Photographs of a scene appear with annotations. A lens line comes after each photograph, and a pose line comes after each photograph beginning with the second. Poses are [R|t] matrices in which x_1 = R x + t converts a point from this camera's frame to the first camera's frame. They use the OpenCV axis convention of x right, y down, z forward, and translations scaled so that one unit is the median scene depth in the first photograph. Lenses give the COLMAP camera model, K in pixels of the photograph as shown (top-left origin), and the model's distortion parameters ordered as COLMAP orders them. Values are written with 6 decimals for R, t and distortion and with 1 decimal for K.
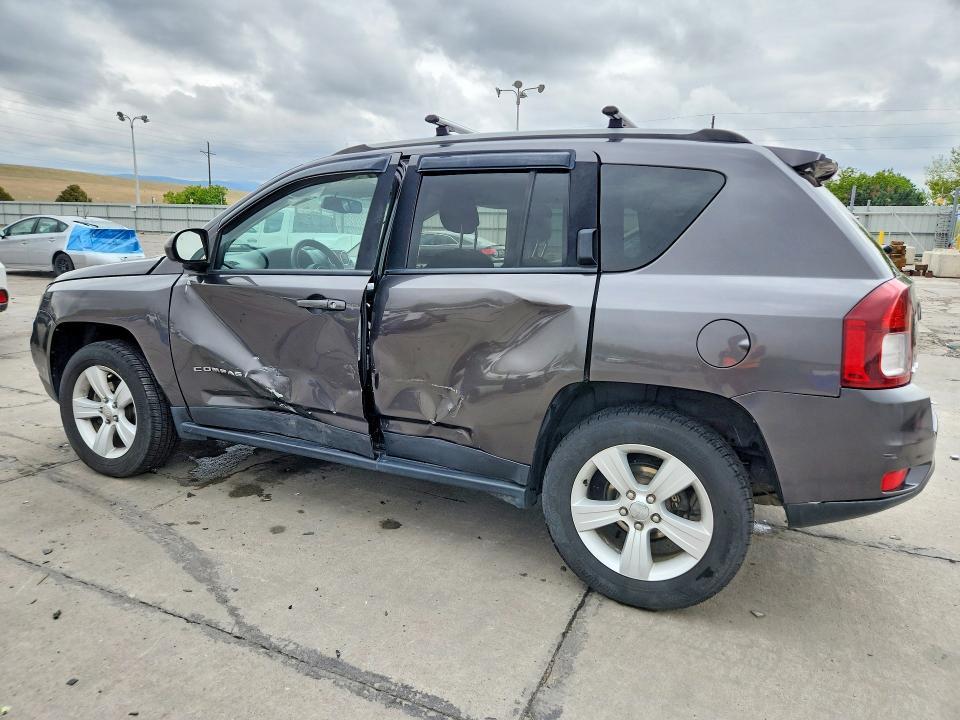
lens RADIAL K [[806.9, 0, 480.0], [0, 806.9, 360.0], [0, 0, 1]] dist [0.089426, -0.099057]
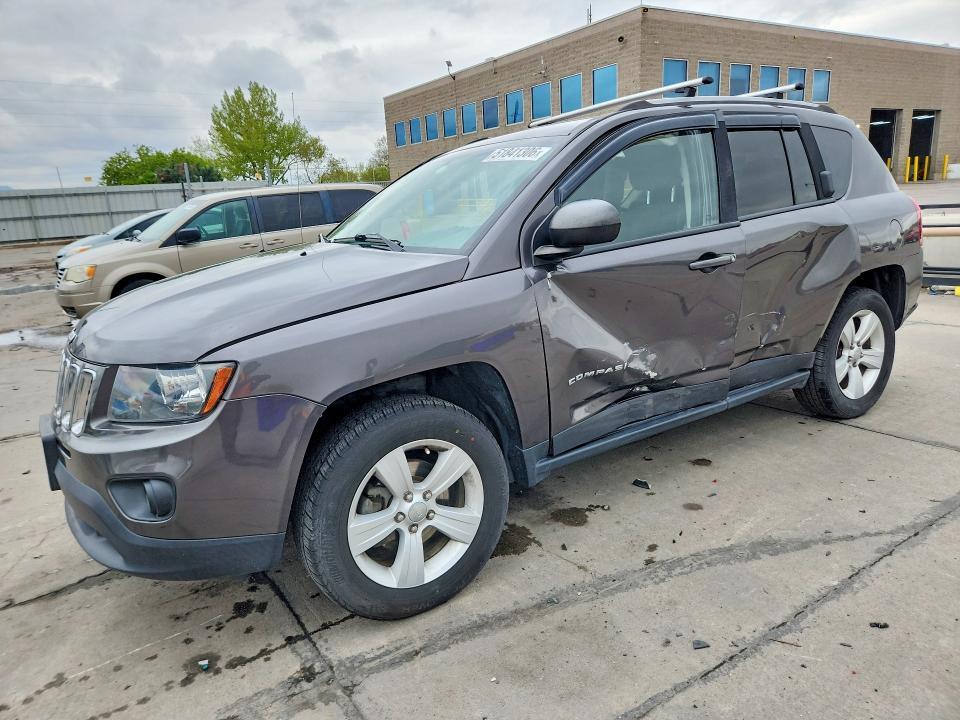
lens RADIAL K [[788.5, 0, 480.0], [0, 788.5, 360.0], [0, 0, 1]] dist [0.034175, -0.008984]
pose [[0.356945, -0.232437, 0.904745, -1.225947], [0.210952, 0.963585, 0.164327, -0.175574], [-0.909994, 0.132202, 0.392980, 0.904561]]
